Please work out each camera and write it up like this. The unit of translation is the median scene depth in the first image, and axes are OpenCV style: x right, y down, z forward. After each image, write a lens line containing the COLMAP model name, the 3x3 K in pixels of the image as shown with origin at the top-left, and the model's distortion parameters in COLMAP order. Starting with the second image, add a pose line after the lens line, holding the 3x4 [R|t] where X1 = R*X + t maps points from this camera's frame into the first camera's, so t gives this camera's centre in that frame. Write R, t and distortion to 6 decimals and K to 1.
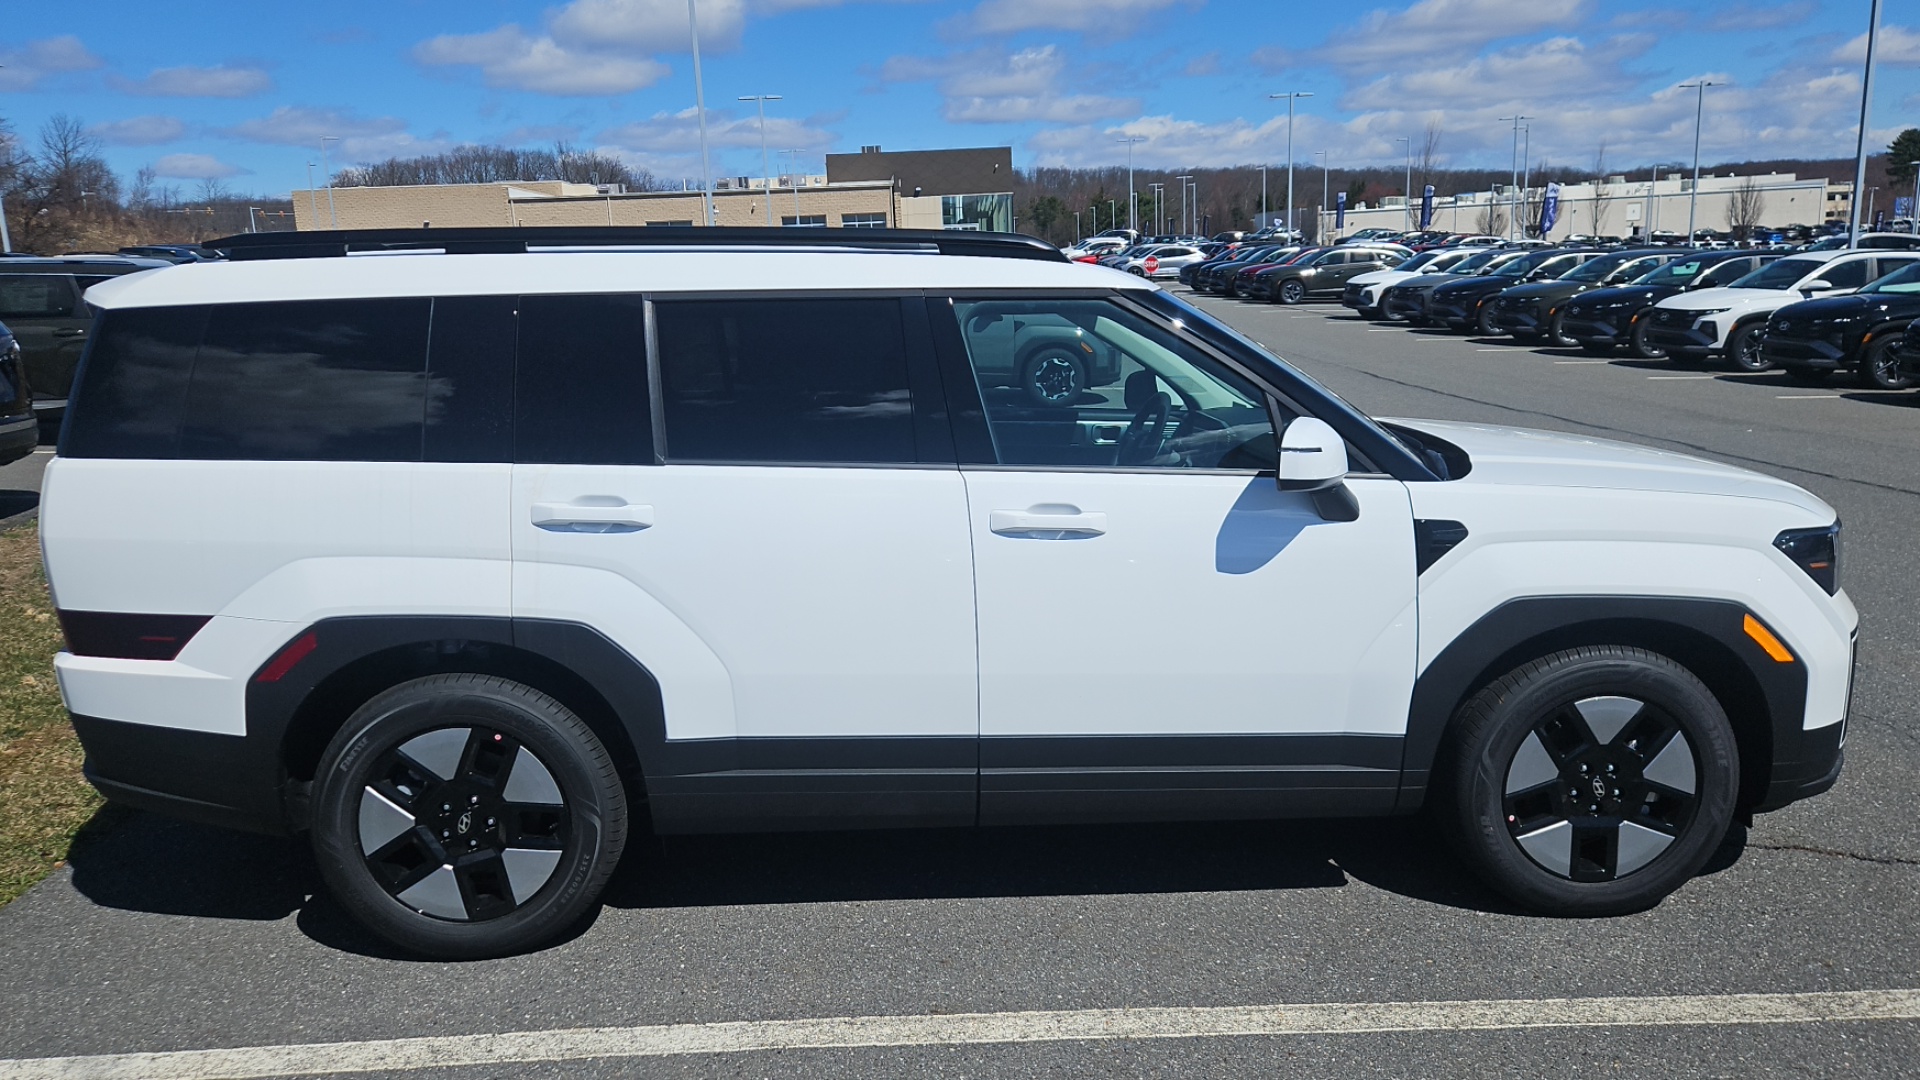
lens RADIAL K [[1377.1, 0, 937.5], [0, 1377.1, 550.8], [0, 0, 1]] dist [0.082356, -0.060003]
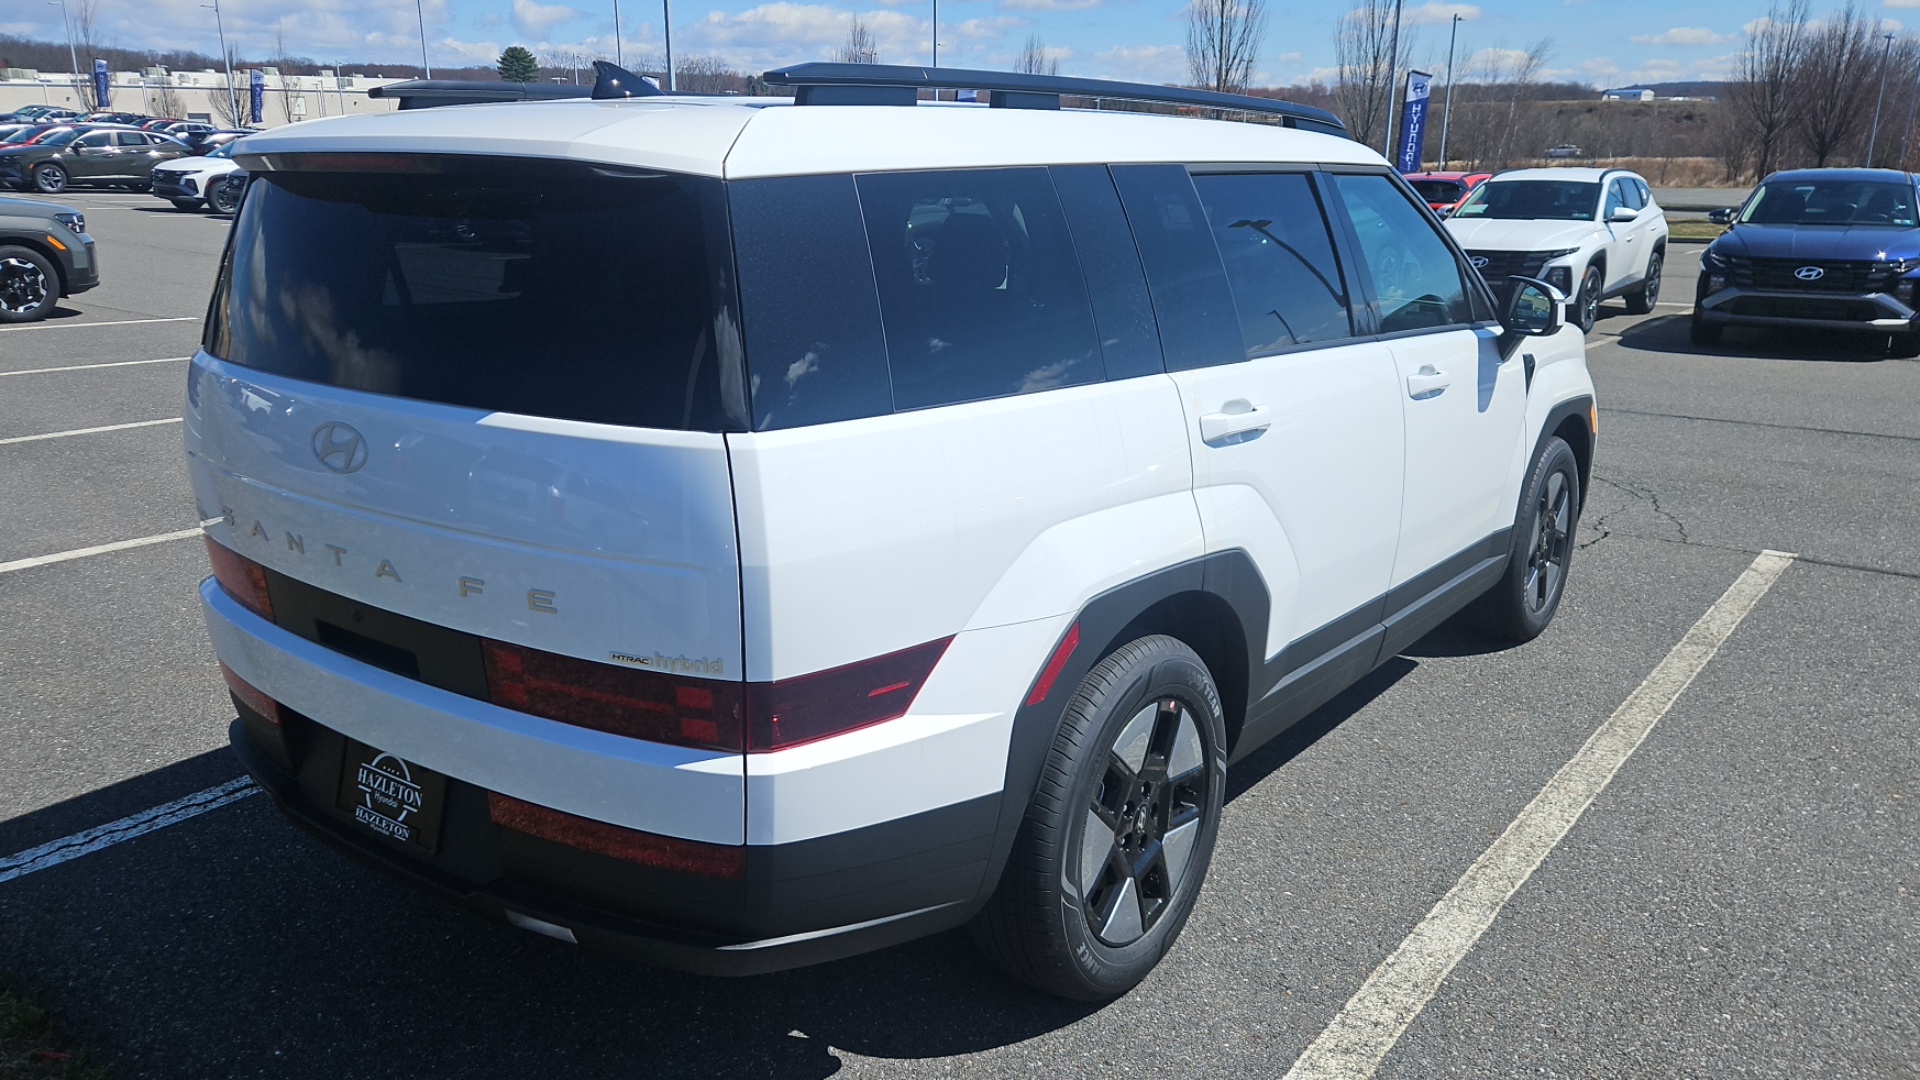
lens RADIAL K [[1377.1, 0, 937.5], [0, 1377.1, 550.8], [0, 0, 1]] dist [0.082356, -0.060003]
pose [[0.661671, -0.180282, 0.727798, -0.962429], [0.128095, 0.983573, 0.127184, -0.077867], [-0.738772, 0.009073, 0.673895, 0.525449]]
